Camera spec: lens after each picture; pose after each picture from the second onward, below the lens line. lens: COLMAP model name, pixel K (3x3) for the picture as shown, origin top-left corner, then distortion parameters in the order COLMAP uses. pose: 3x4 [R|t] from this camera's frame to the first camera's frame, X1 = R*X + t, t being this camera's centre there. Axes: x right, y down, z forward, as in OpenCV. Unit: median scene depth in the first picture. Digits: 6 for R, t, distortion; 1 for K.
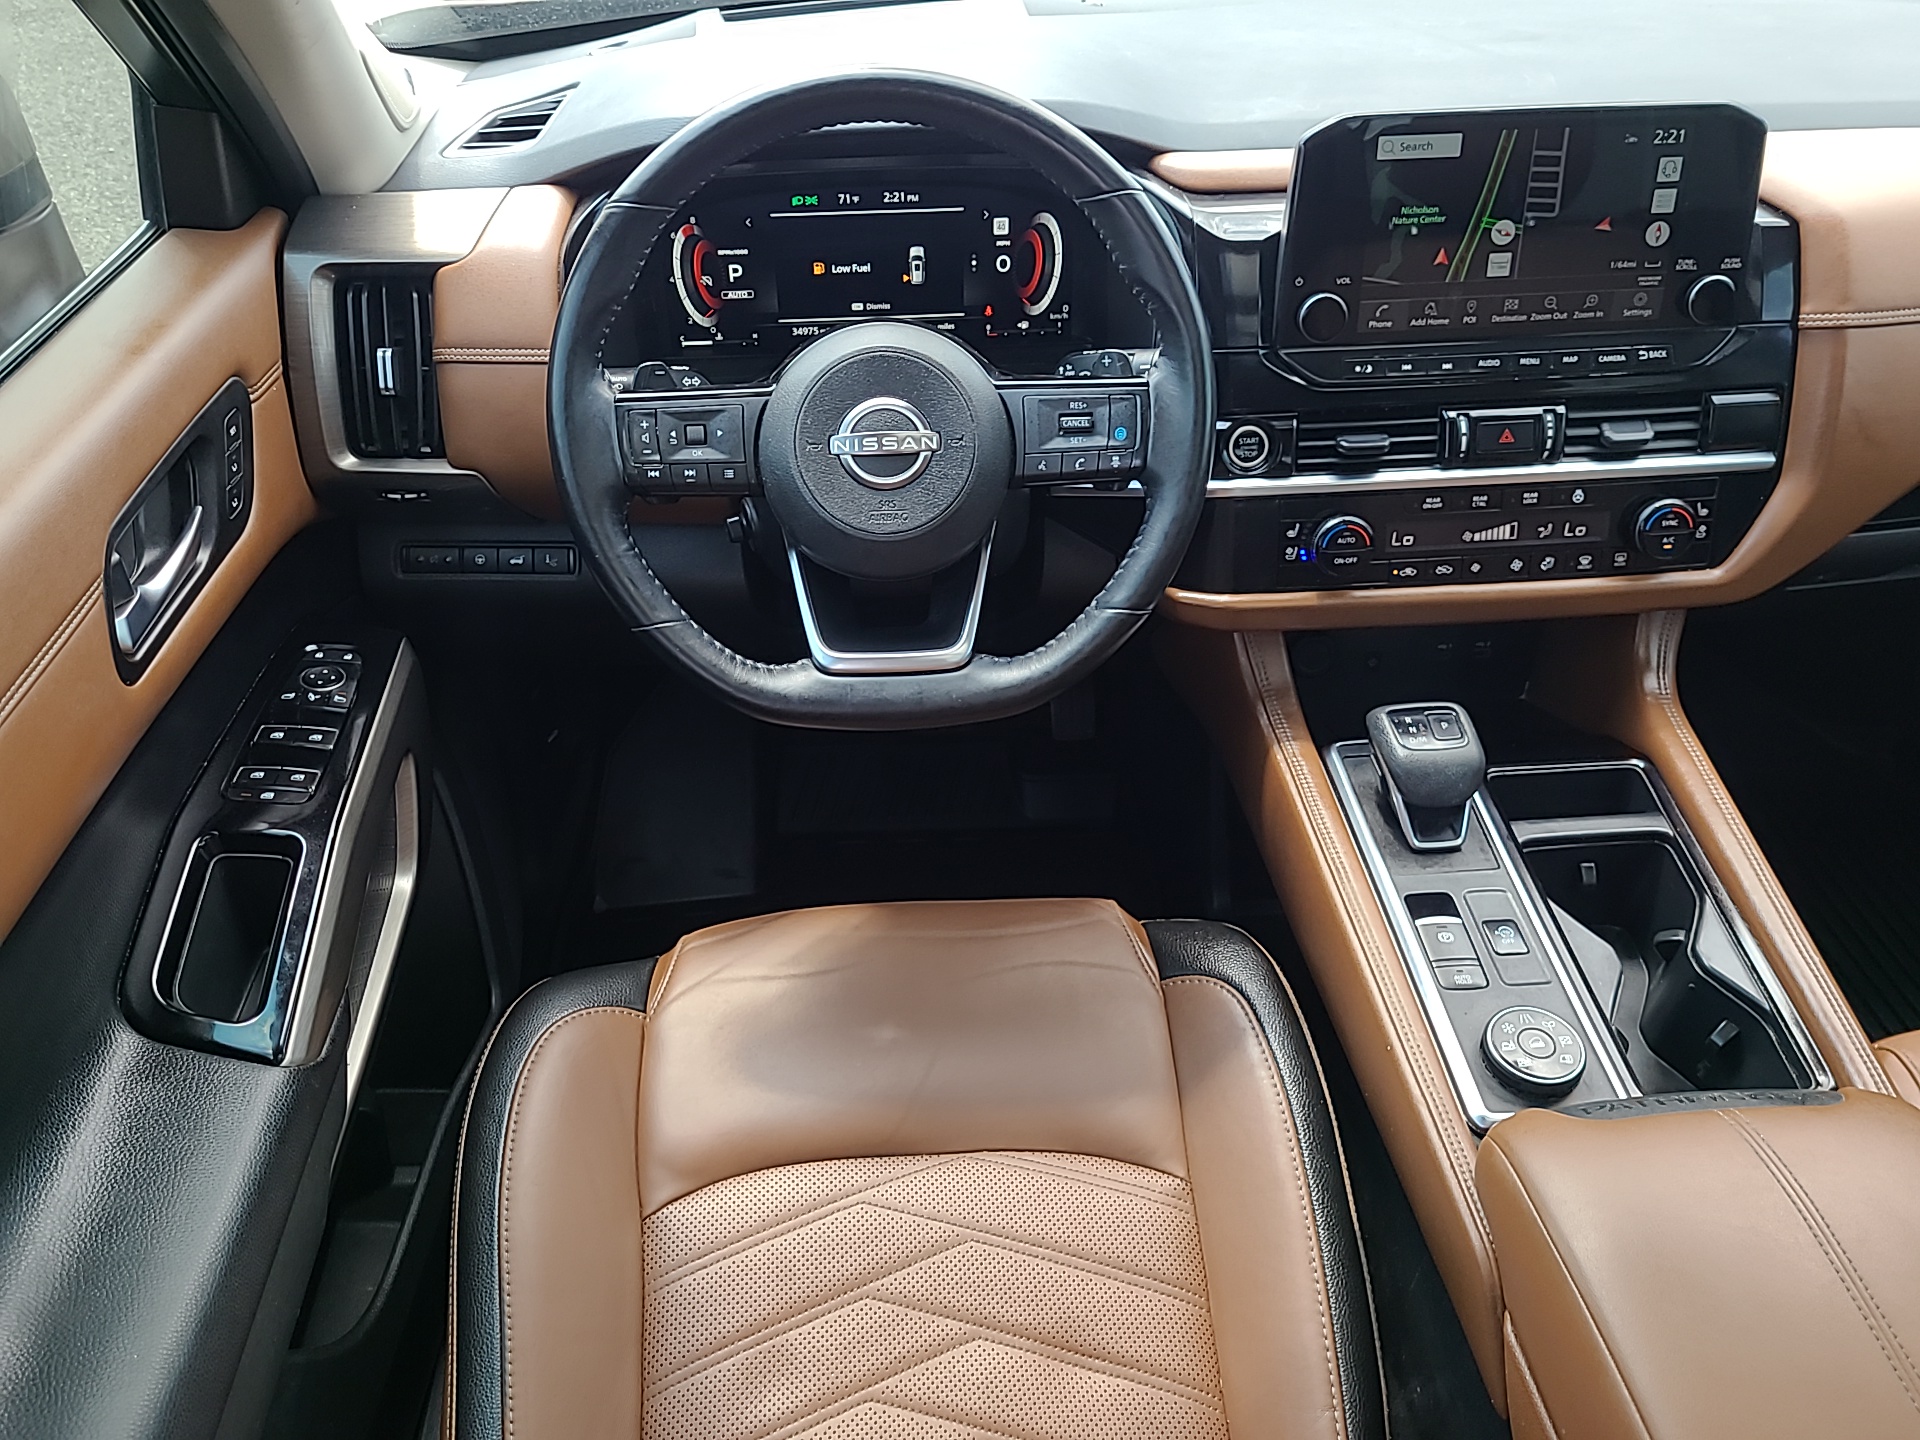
lens RADIAL K [[1466.2, 0, 960.0], [0, 1466.2, 720.0], [0, 0, 1]] dist [0.018858, 0.001534]
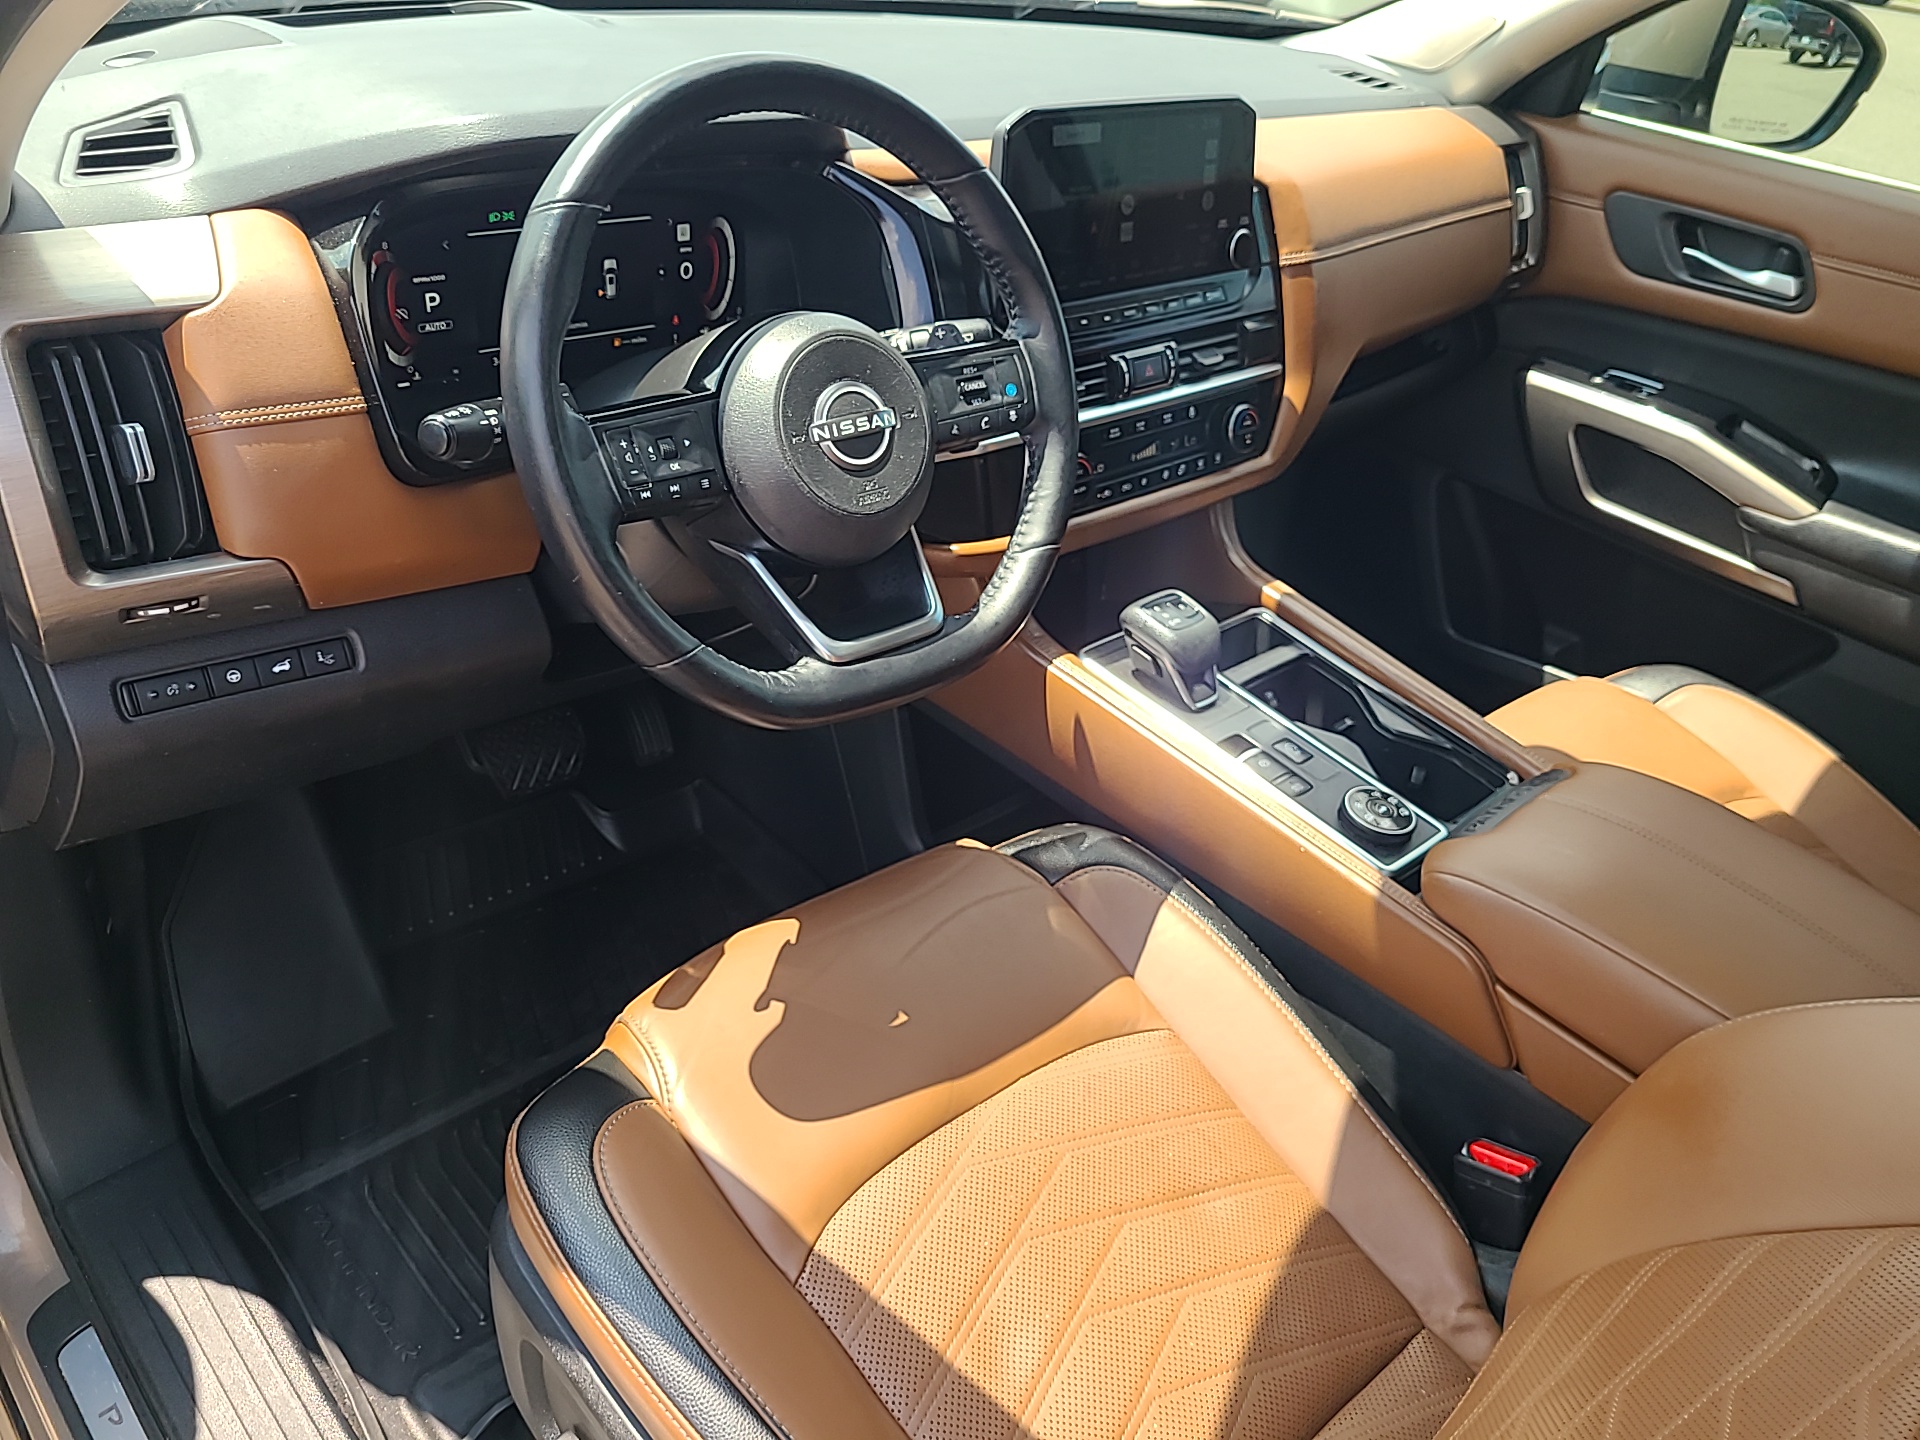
lens RADIAL K [[1432.4, 0, 960.0], [0, 1432.4, 720.0], [0, 0, 1]] dist [0.022211, -0.005178]
pose [[0.780048, -0.255961, 0.570972, -0.505732], [0.272231, 0.960443, 0.058642, -0.025972], [-0.563397, 0.109693, 0.818872, 0.140836]]
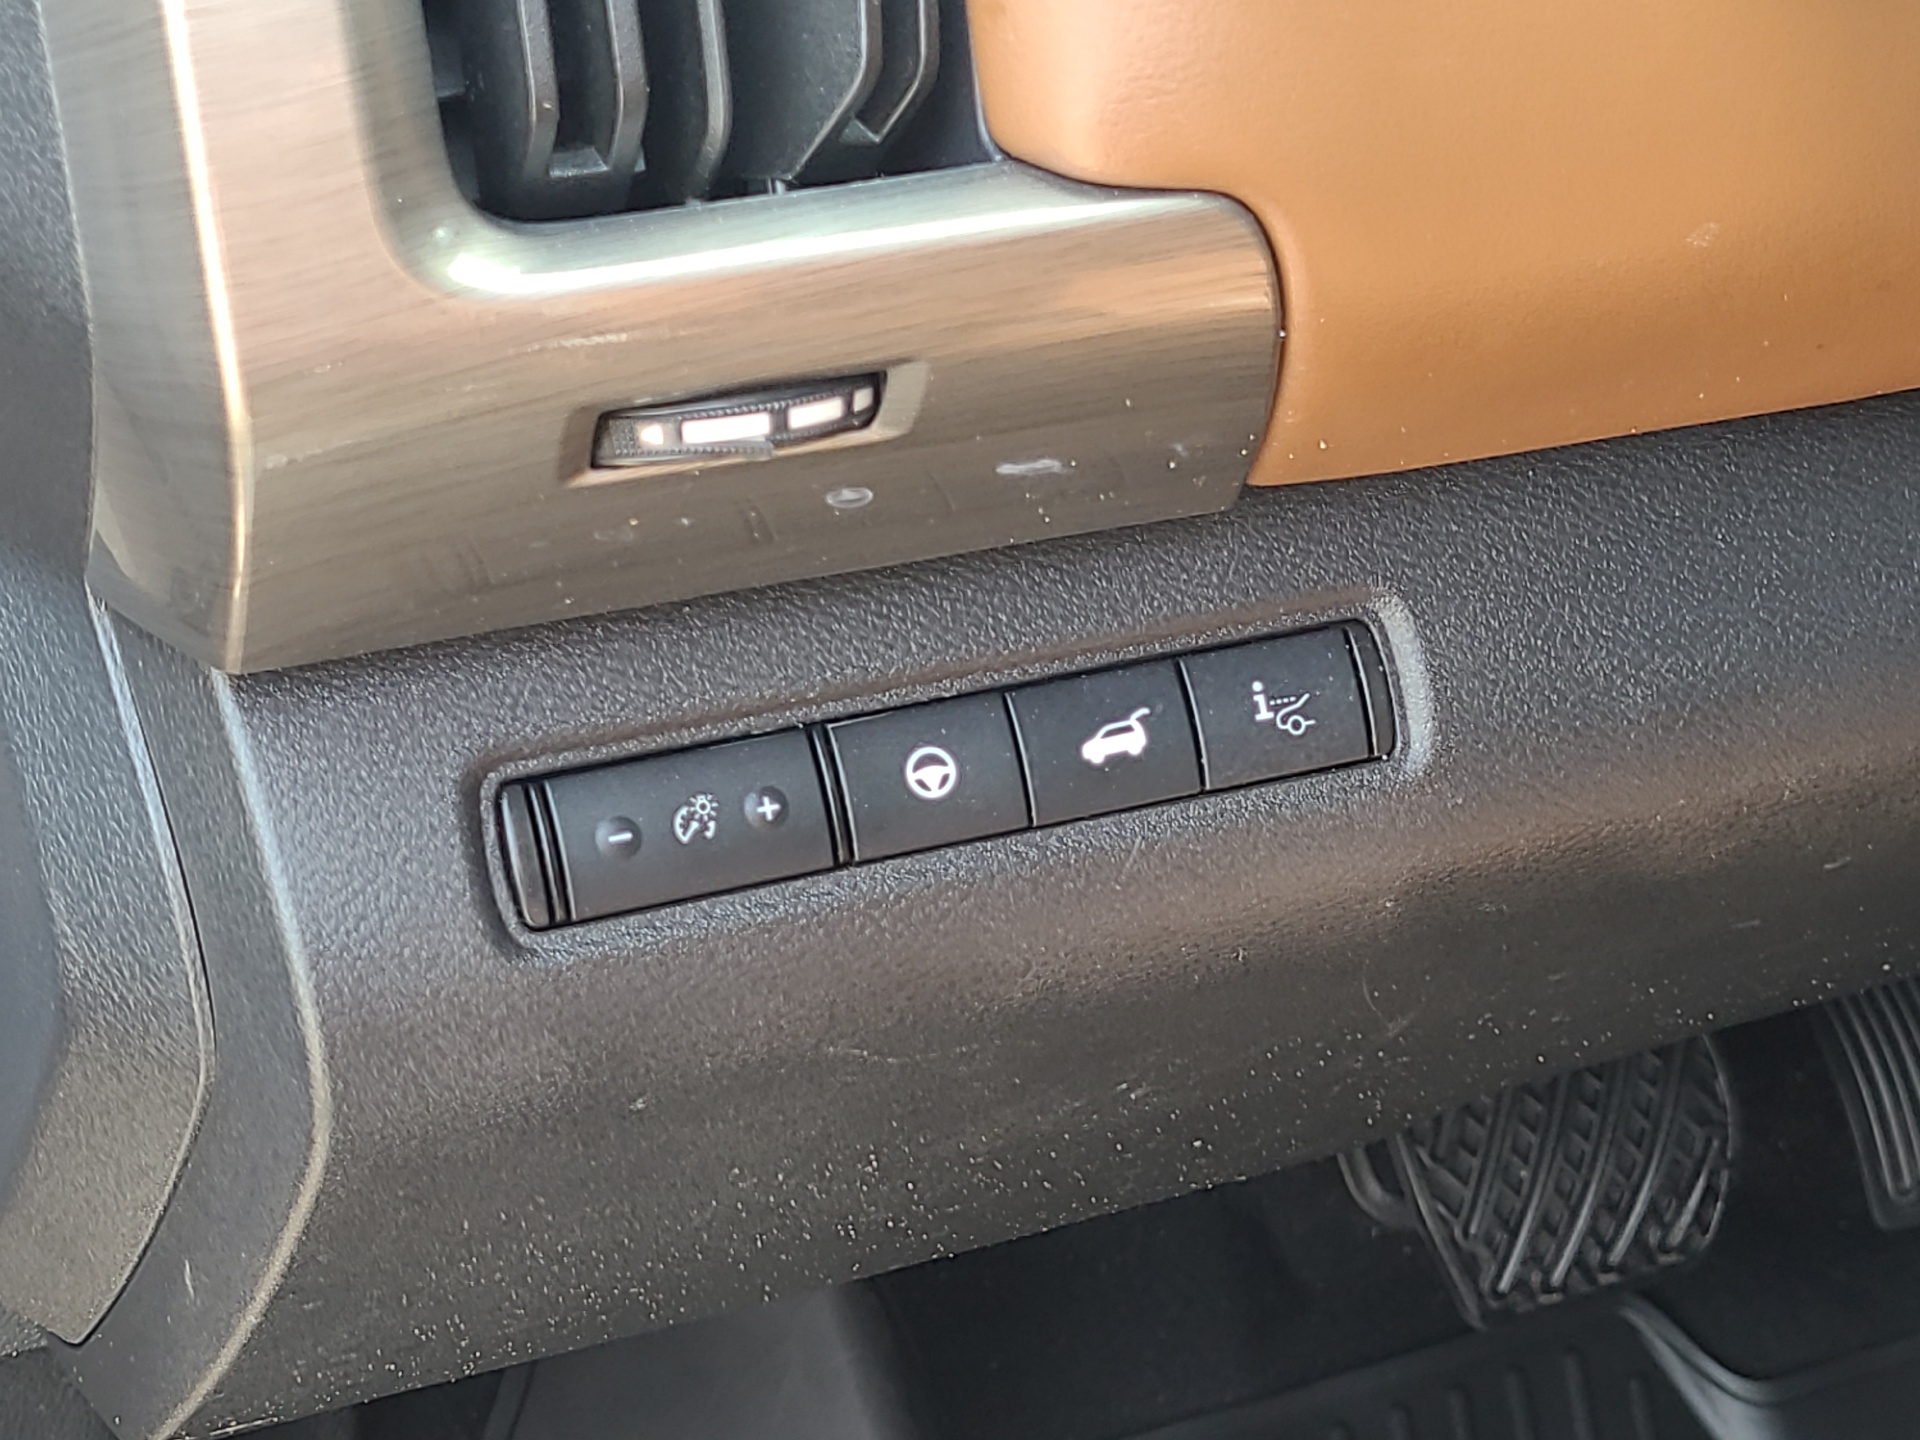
lens RADIAL K [[3359.2, 0, 960.0], [0, 3359.2, 720.0], [0, 0, 1]] dist [0.002312, -0.061044]
pose [[0.917108, -0.178743, 0.356319, -0.502259], [0.233872, 0.965102, -0.117819, -0.070166], [-0.322825, 0.191386, 0.926906, 0.651053]]
